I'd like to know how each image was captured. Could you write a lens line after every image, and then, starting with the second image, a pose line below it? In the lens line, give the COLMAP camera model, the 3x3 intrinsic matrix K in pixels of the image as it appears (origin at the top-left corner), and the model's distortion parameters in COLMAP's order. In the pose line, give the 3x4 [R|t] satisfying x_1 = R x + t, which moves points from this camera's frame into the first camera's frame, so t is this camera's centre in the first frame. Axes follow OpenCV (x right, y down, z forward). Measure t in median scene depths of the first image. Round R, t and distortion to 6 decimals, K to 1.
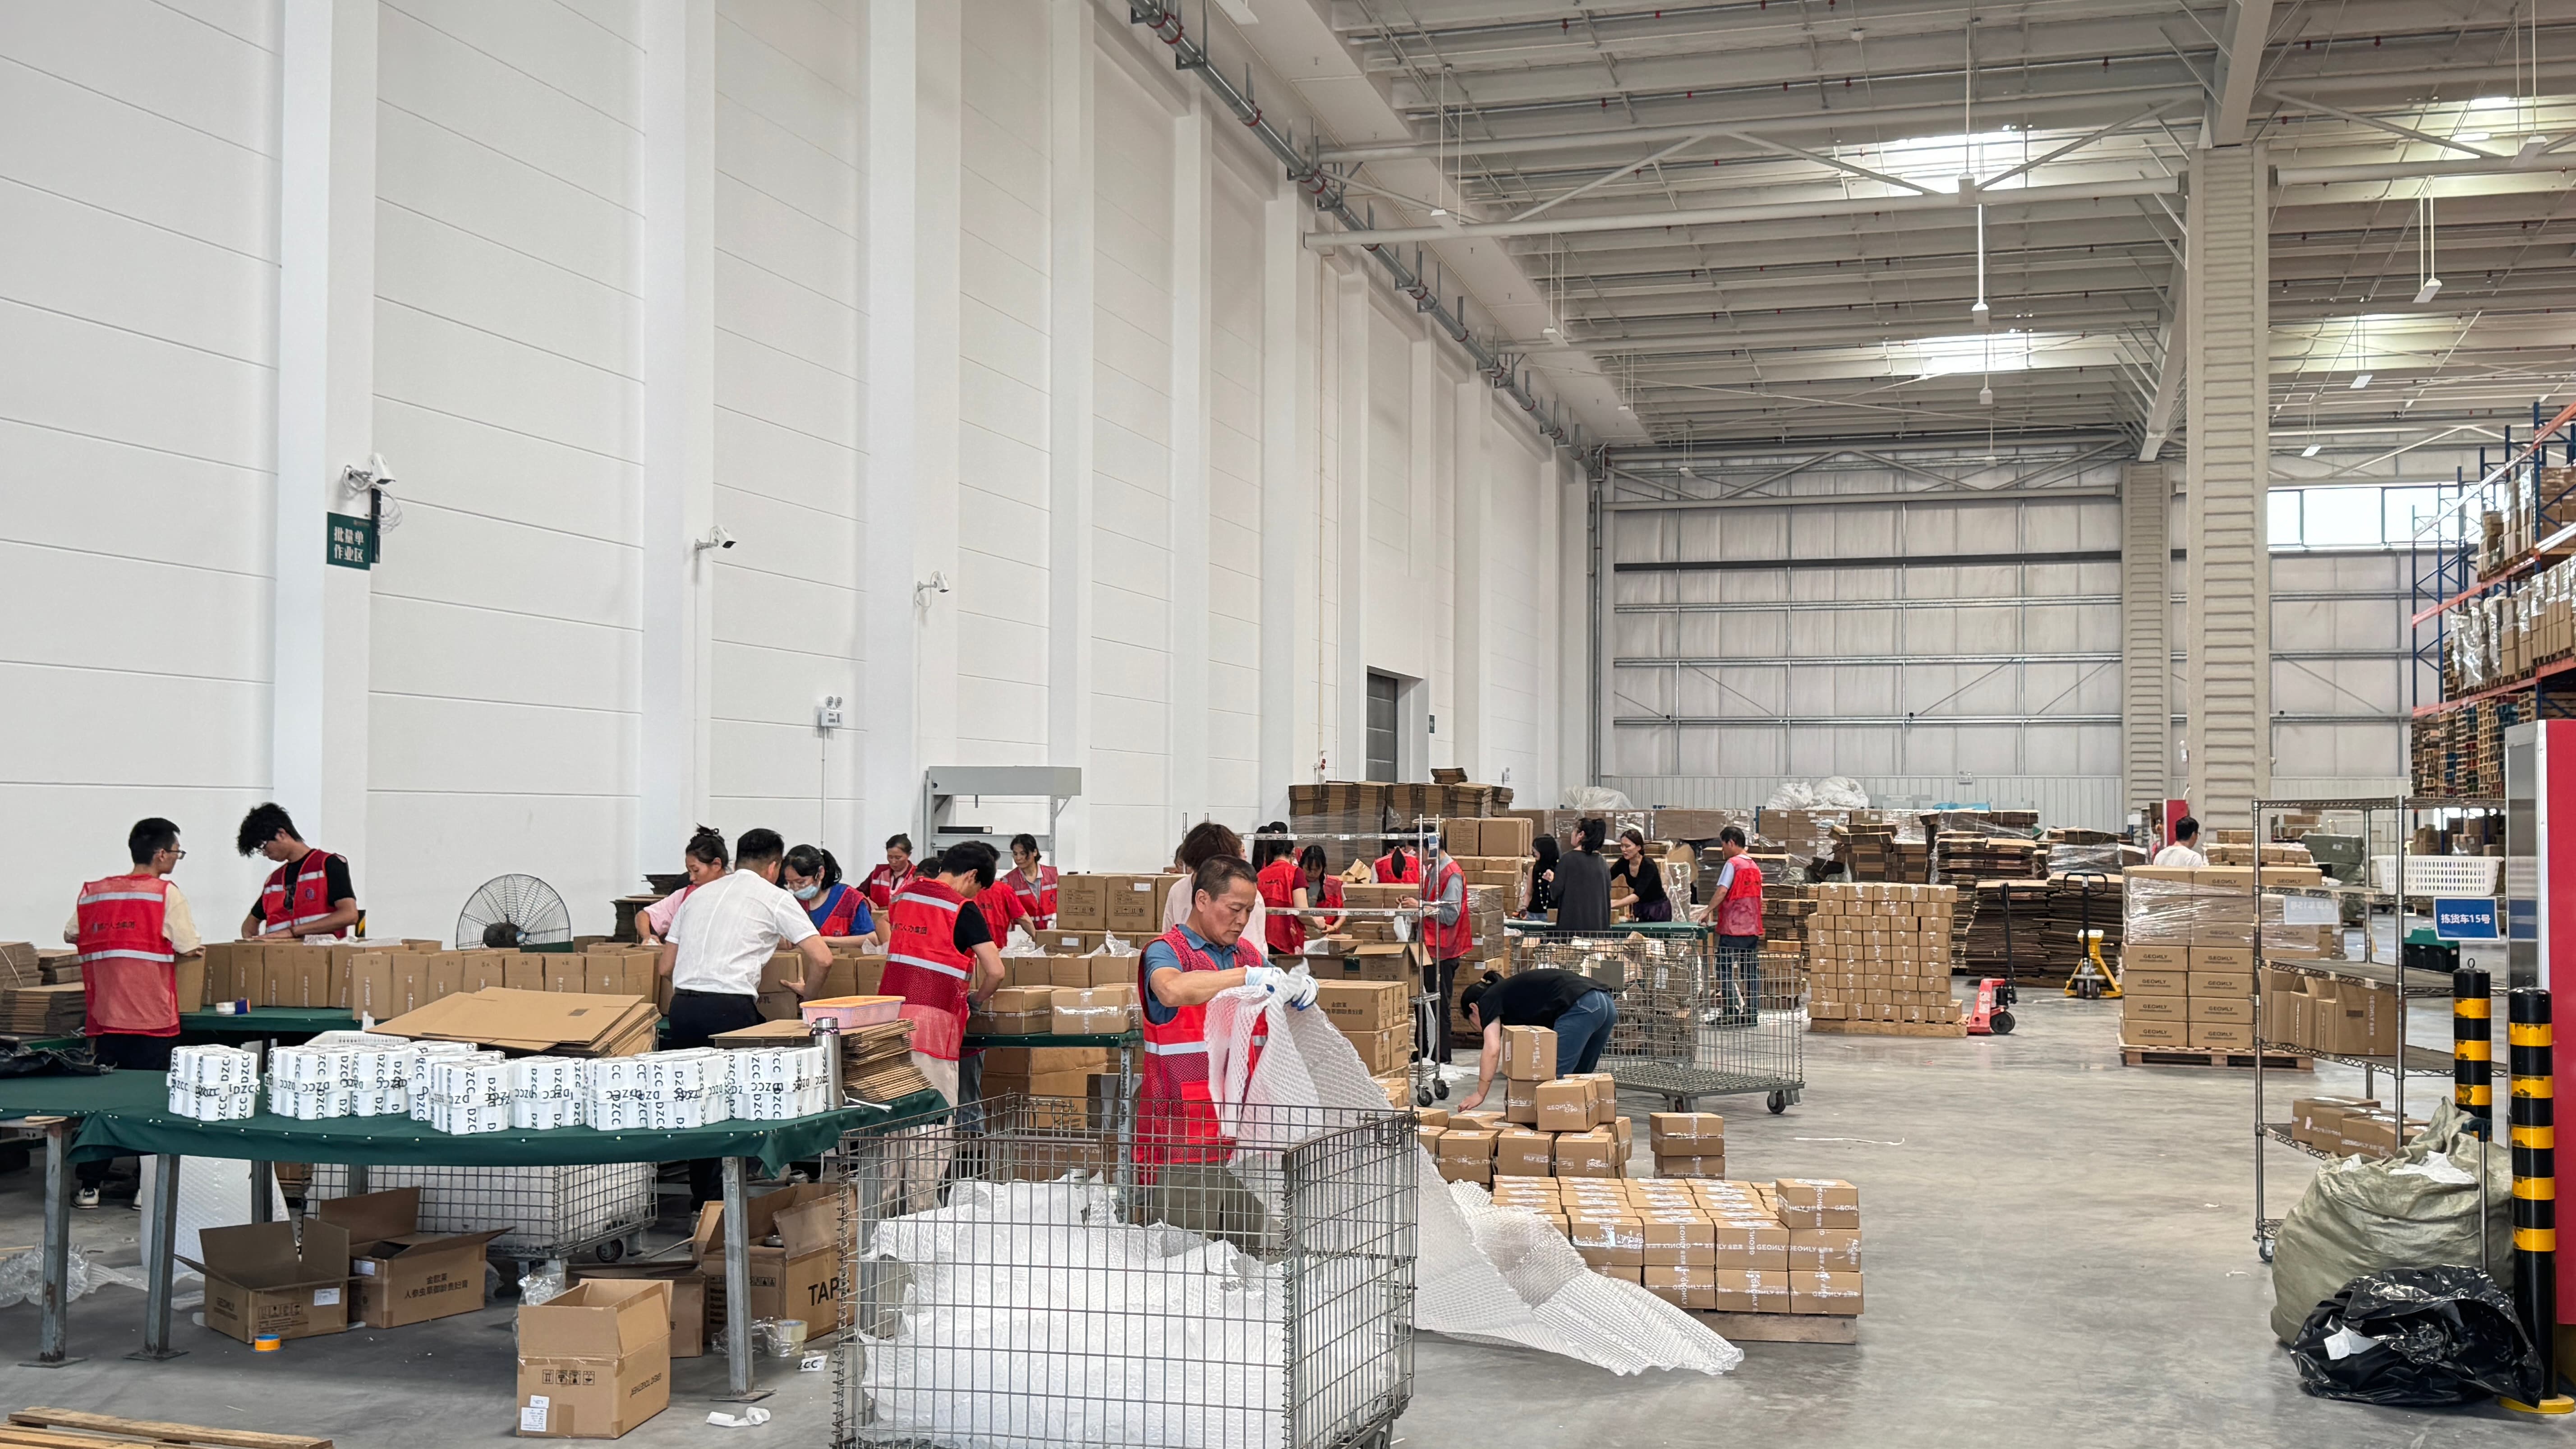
lens RADIAL K [[2578.7, 0, 1283.9], [0, 2578.7, 745.9], [0, 0, 1]] dist [0.051825, 0.000000]
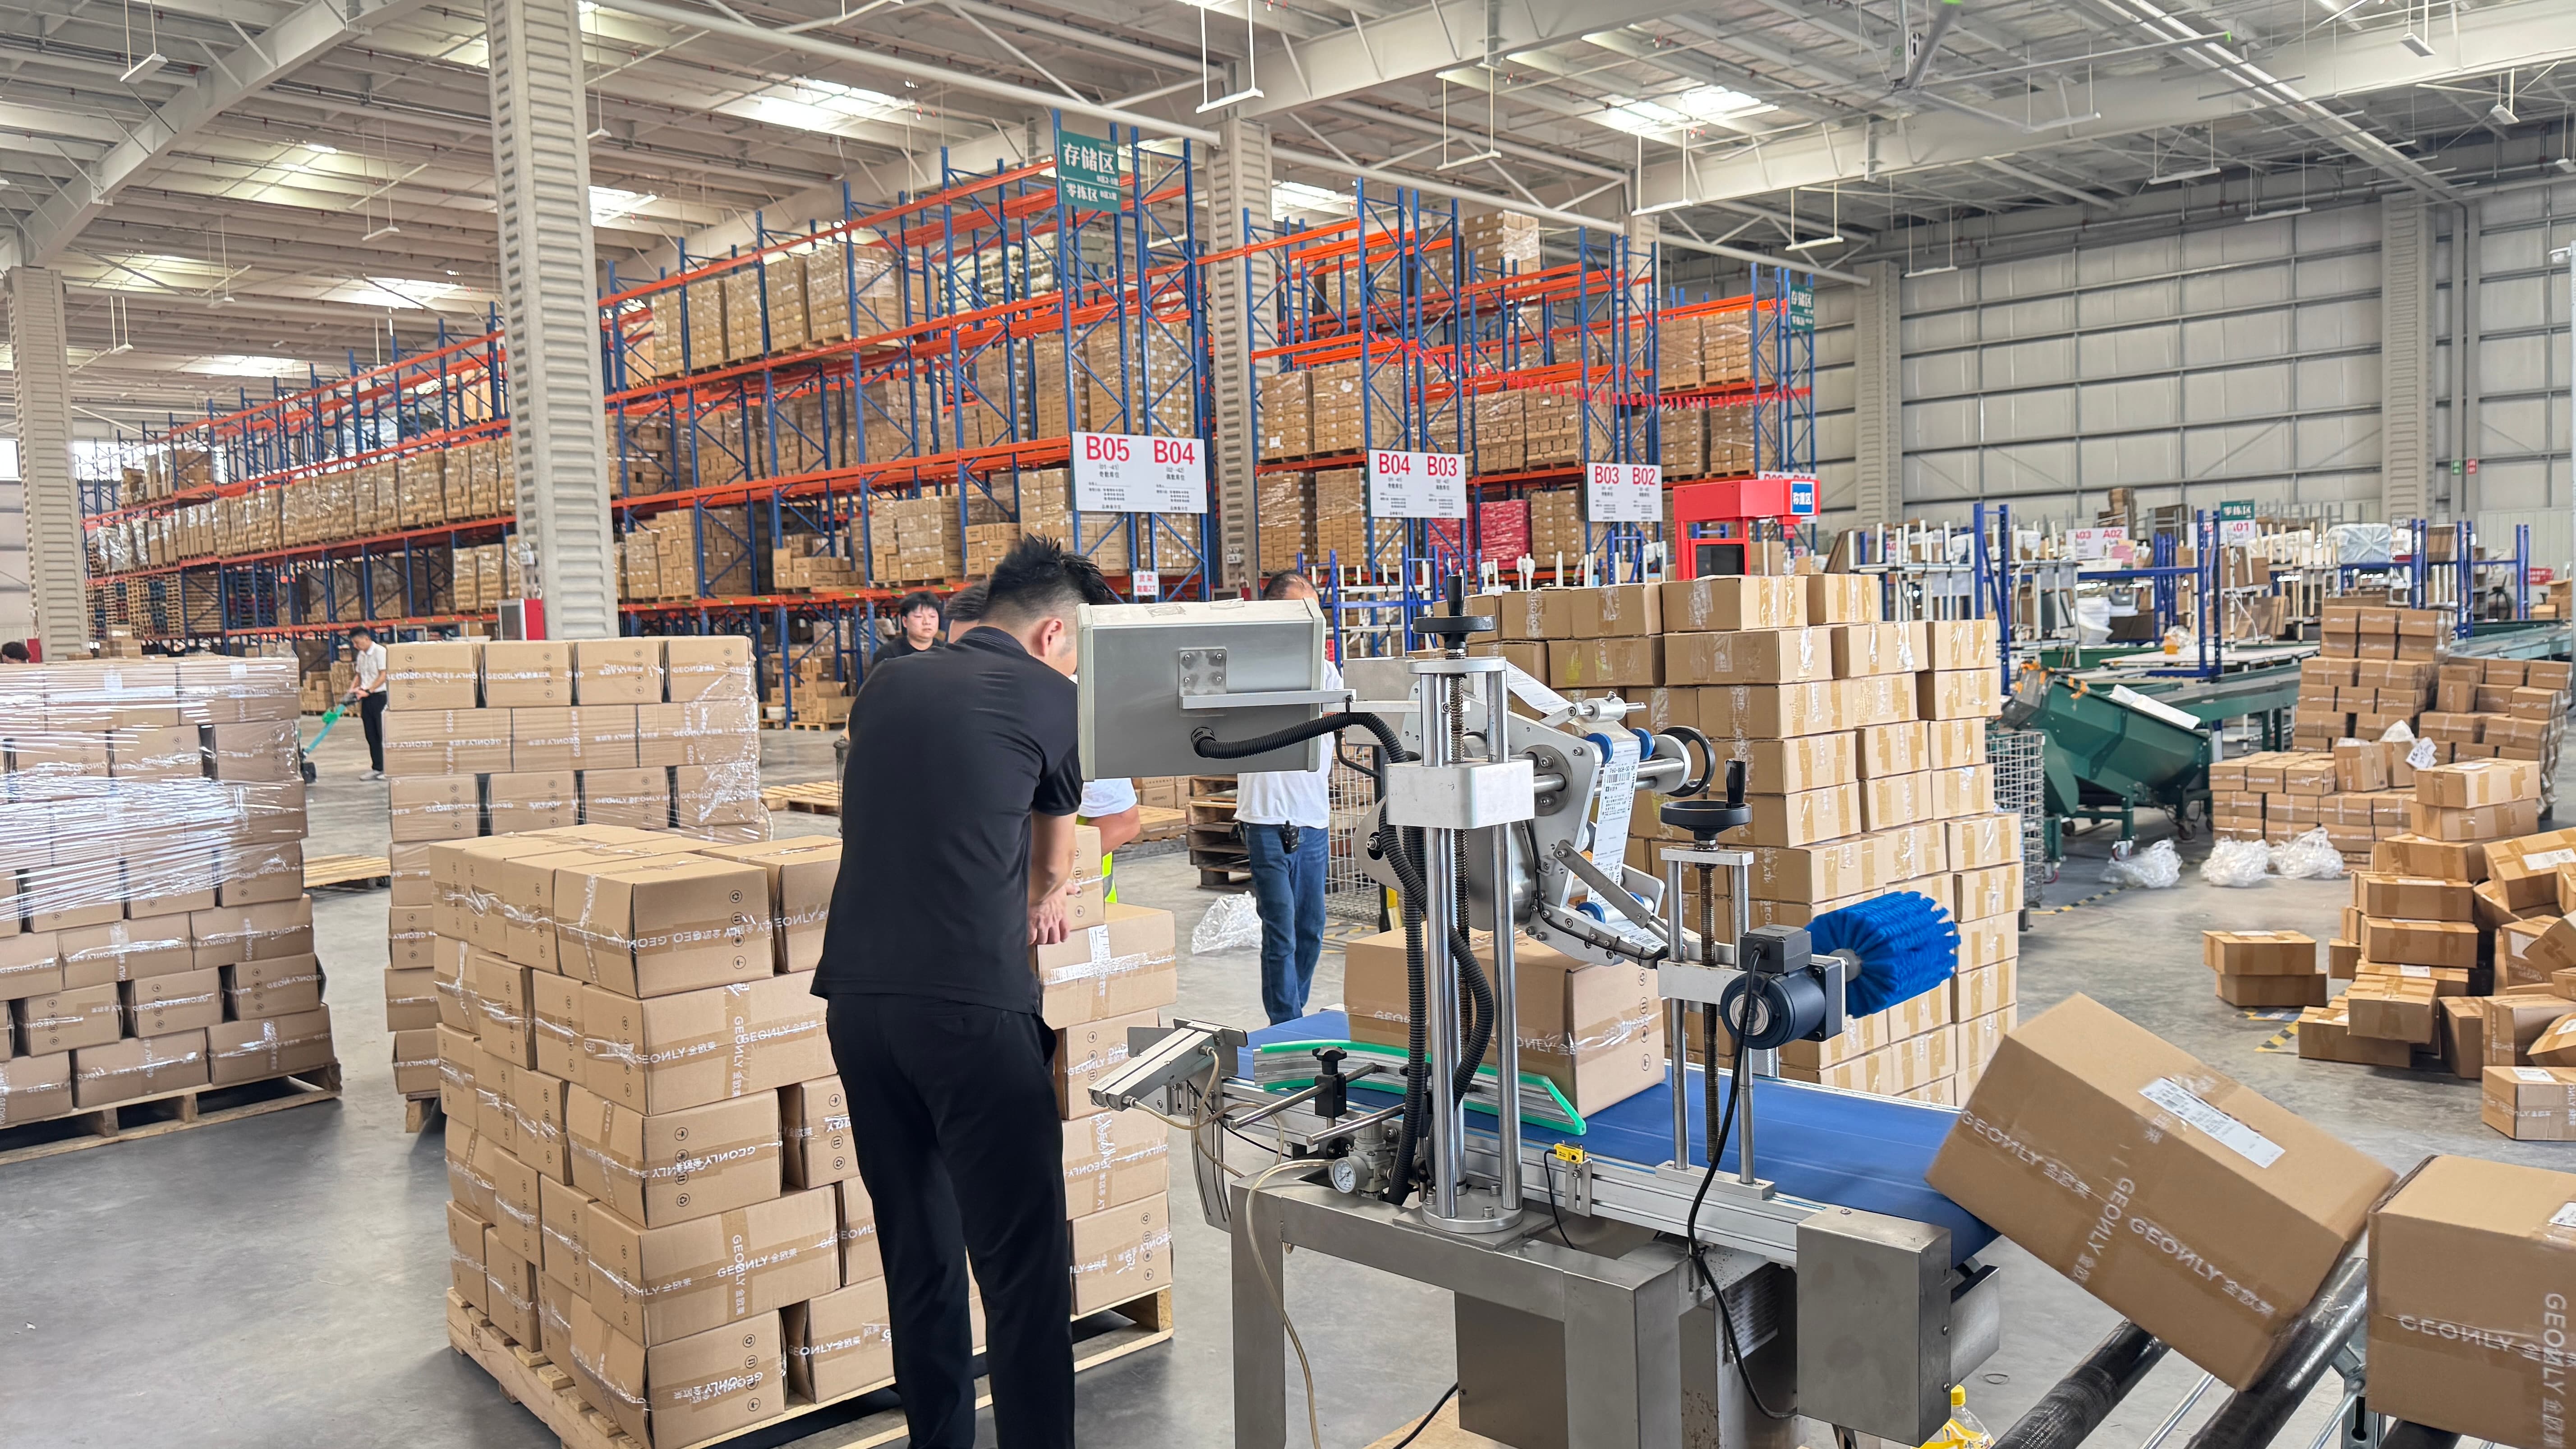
lens RADIAL K [[1819.0, 0, 1288.7], [0, 1819.0, 735.8], [0, 0, 1]] dist [0.063387, -0.086878]
pose [[0.462280, -0.080593, 0.883064, -0.223962], [0.014436, 0.996413, 0.083381, -0.003123], [-0.886617, -0.025797, 0.461785, -0.203183]]
